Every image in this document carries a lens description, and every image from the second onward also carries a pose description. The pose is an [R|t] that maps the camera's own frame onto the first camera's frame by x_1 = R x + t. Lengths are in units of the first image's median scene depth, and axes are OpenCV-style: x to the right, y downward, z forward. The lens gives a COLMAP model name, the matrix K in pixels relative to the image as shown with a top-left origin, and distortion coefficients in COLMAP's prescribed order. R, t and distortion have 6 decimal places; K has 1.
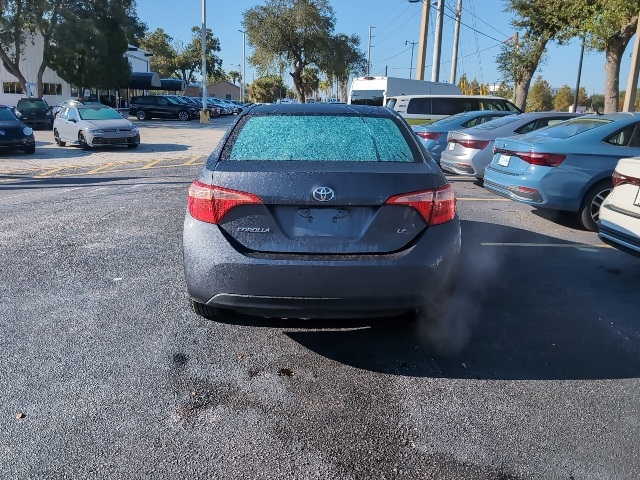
lens RADIAL K [[549.3, 0, 320.0], [0, 549.3, 240.0], [0, 0, 1]] dist [-0.031288, 0.013935]
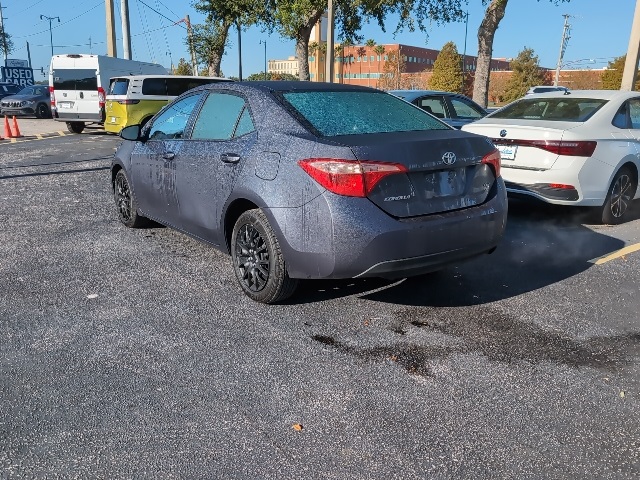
lens RADIAL K [[549.3, 0, 320.0], [0, 549.3, 240.0], [0, 0, 1]] dist [-0.031288, 0.013935]
pose [[0.799805, -0.154733, 0.579974, -0.186617], [0.137060, 0.987756, 0.074516, -0.007941], [-0.584403, 0.019893, 0.811220, 0.047364]]
